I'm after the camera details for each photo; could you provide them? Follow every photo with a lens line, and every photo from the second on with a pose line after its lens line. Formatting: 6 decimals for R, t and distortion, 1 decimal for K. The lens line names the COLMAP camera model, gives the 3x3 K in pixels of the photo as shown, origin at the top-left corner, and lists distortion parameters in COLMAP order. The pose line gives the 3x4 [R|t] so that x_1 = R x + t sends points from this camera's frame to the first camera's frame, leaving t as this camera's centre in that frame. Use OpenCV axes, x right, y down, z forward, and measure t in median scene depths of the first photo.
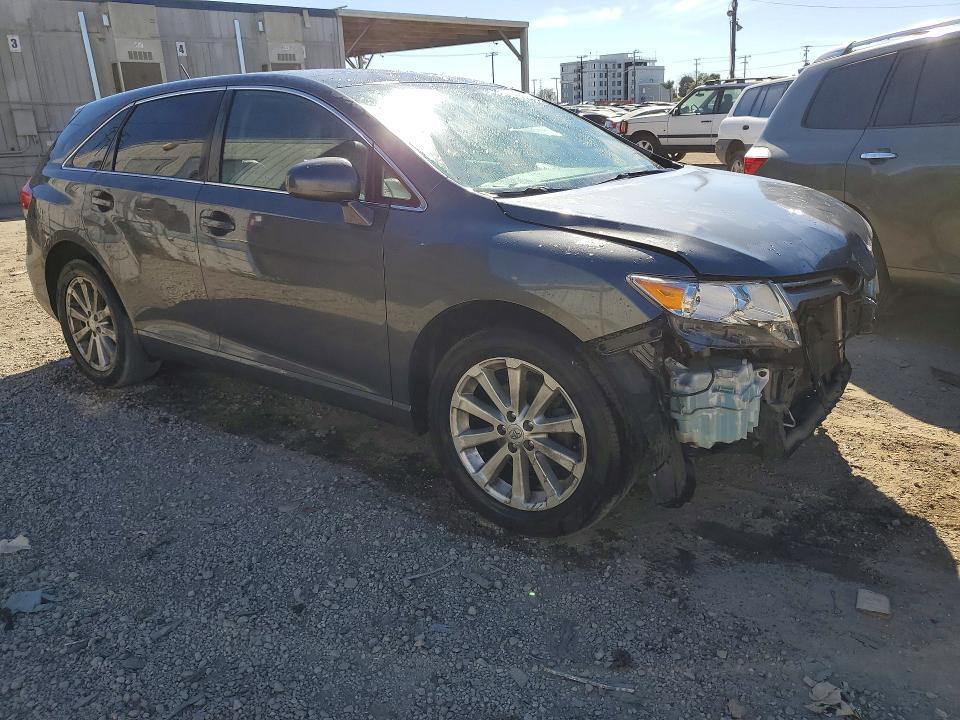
lens RADIAL K [[811.7, 0, 486.4], [0, 811.7, 359.8], [0, 0, 1]] dist [0.039264, 0.009891]
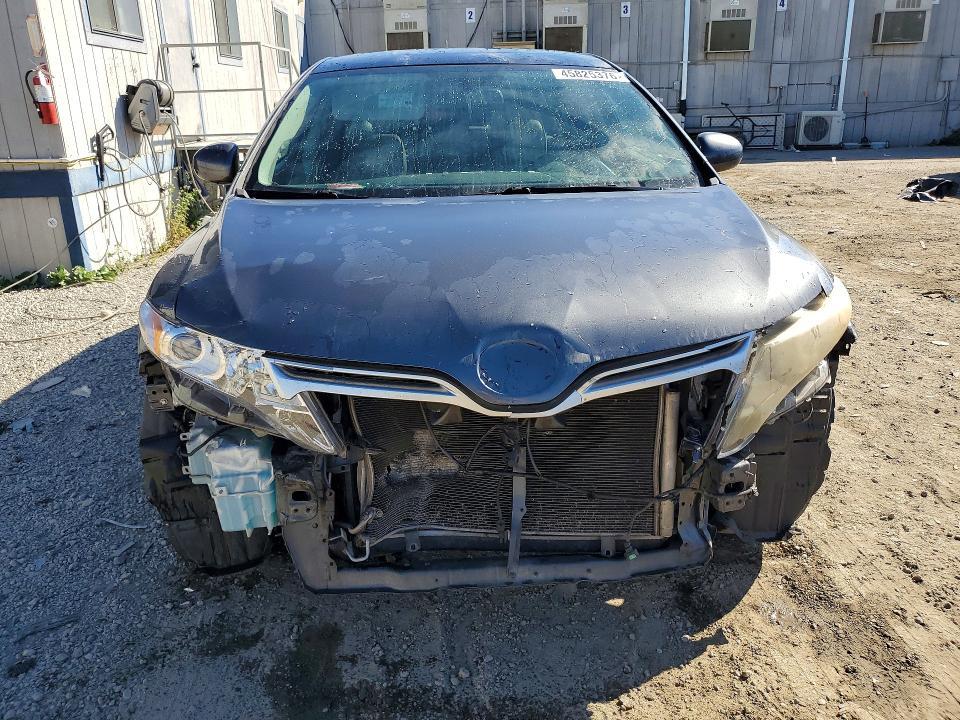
lens RADIAL K [[811.7, 0, 480.3], [0, 811.7, 358.9], [0, 0, 1]] dist [0.039264, 0.009891]
pose [[0.610089, 0.277609, -0.742108, 0.259179], [-0.240189, 0.957338, 0.160663, -0.061885], [0.755050, 0.080227, 0.650740, 0.173768]]
